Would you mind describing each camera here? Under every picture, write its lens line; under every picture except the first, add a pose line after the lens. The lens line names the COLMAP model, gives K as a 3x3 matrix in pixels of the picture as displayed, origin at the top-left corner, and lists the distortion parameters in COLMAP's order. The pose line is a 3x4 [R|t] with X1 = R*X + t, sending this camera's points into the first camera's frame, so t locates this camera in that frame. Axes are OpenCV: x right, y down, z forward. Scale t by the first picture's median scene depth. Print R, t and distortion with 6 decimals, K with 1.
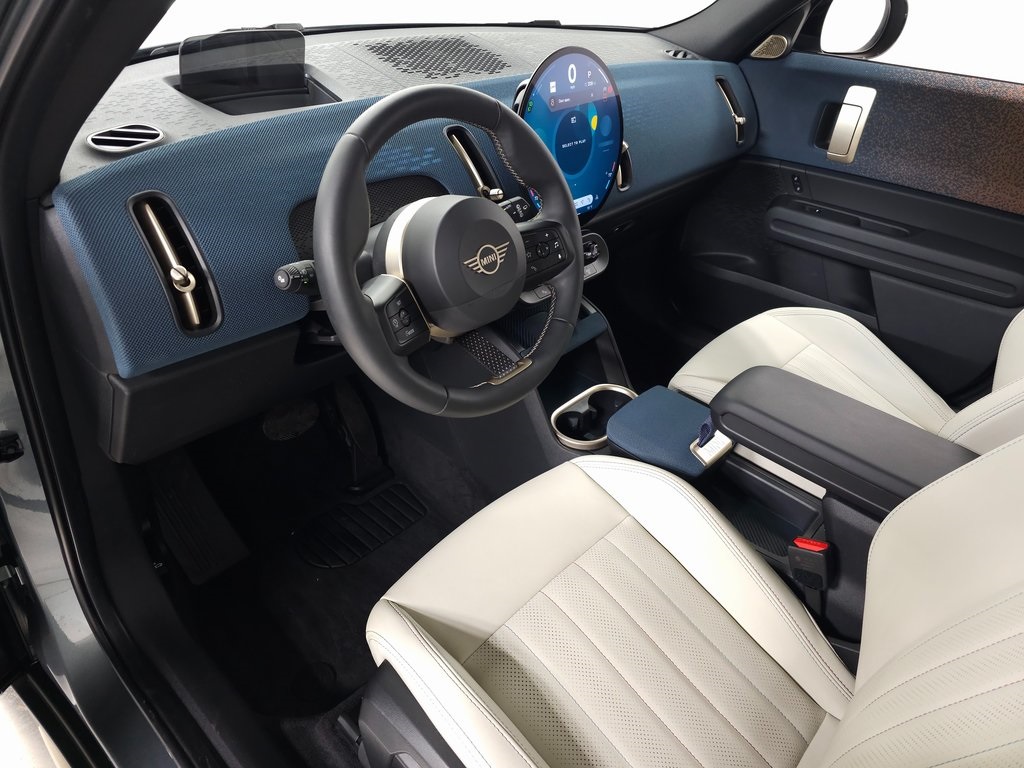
lens RADIAL K [[699.7, 0, 516.3], [0, 699.7, 375.1], [0, 0, 1]] dist [0.066784, -0.072979]
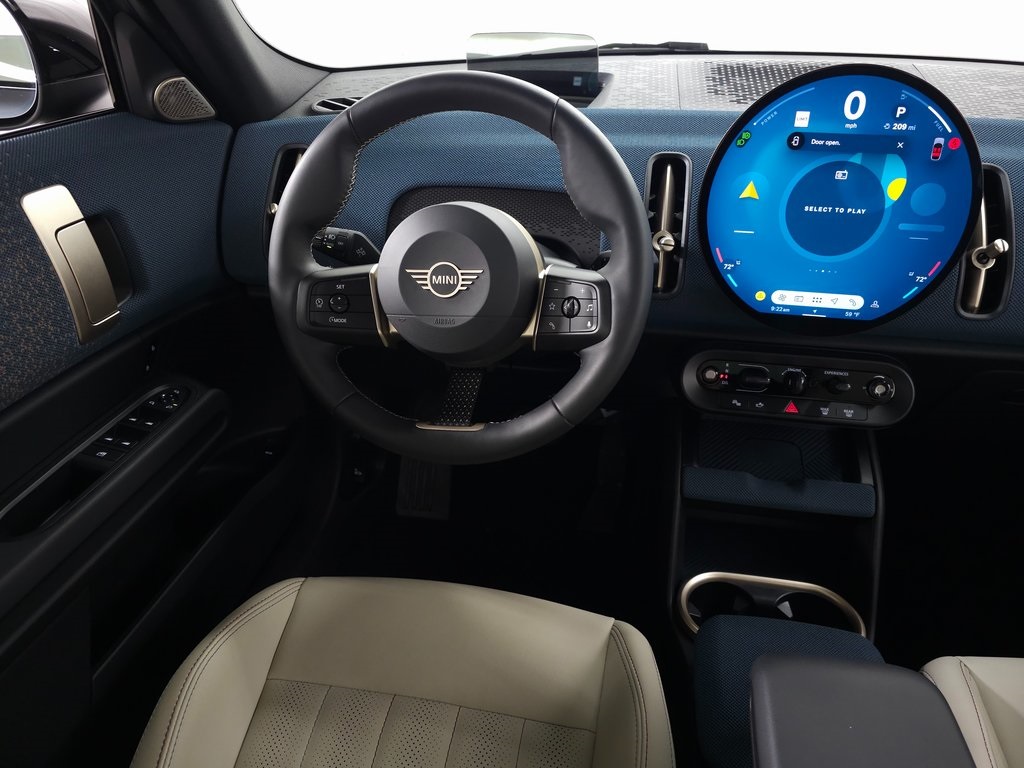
lens RADIAL K [[699.7, 0, 516.3], [0, 699.7, 375.1], [0, 0, 1]] dist [0.066784, -0.072979]
pose [[0.531695, 0.374601, -0.759588, 0.488445], [-0.434958, 0.890331, 0.134618, -0.154590], [0.726713, 0.258814, 0.636320, 0.412382]]
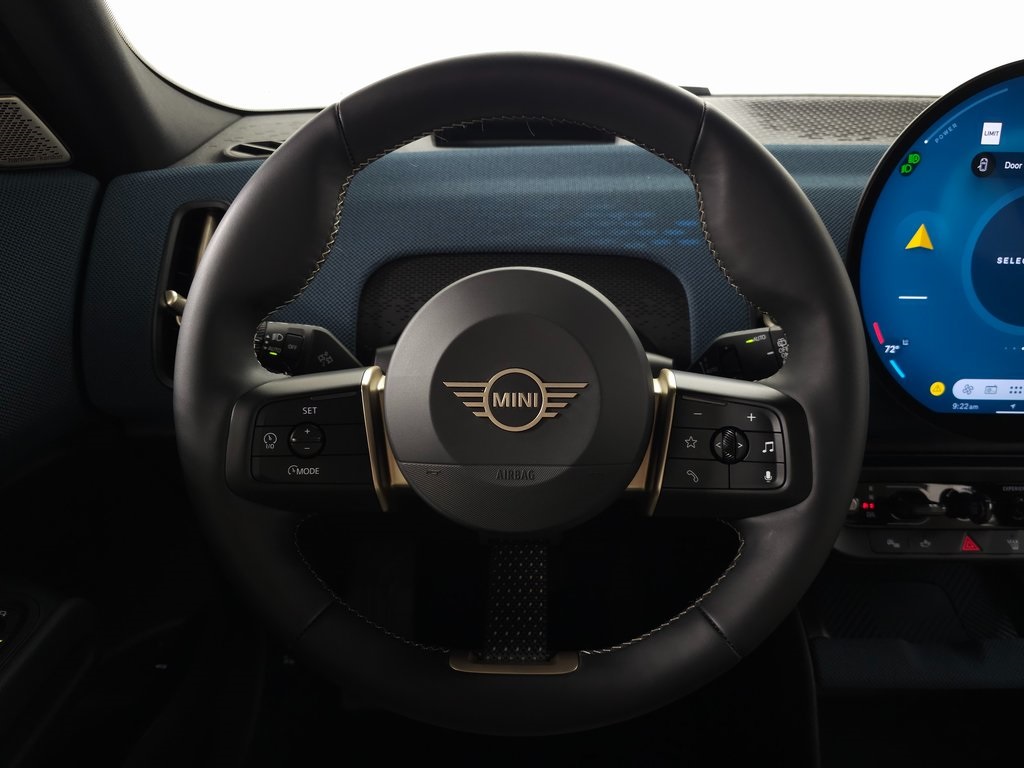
lens RADIAL K [[699.7, 0, 516.3], [0, 699.7, 375.1], [0, 0, 1]] dist [0.066784, -0.072979]
pose [[0.665182, 0.241944, -0.706396, 0.202207], [-0.377176, 0.925352, -0.038233, -0.118826], [0.644415, 0.291868, 0.706783, 0.489518]]
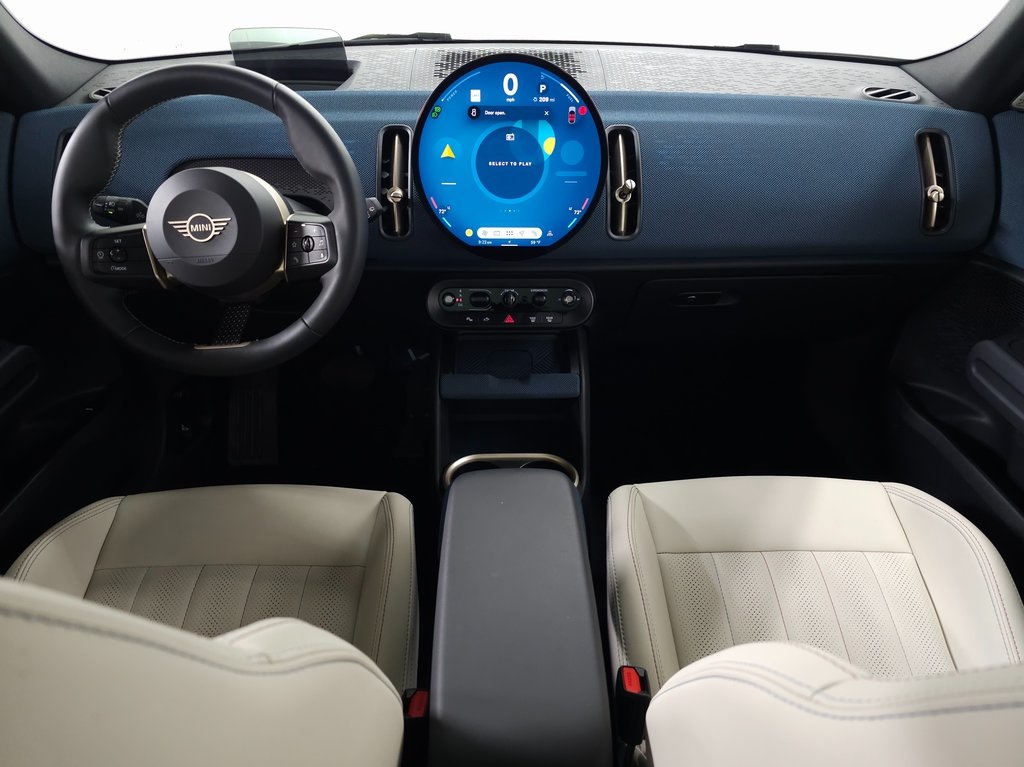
lens RADIAL K [[699.5, 0, 512.0], [0, 699.5, 383.5], [0, 0, 1]] dist [0.071960, -0.068341]
pose [[0.680975, 0.337681, -0.649804, 0.760789], [-0.368167, 0.924912, 0.094818, -0.160882], [0.633030, 0.174668, 0.754165, 0.389285]]
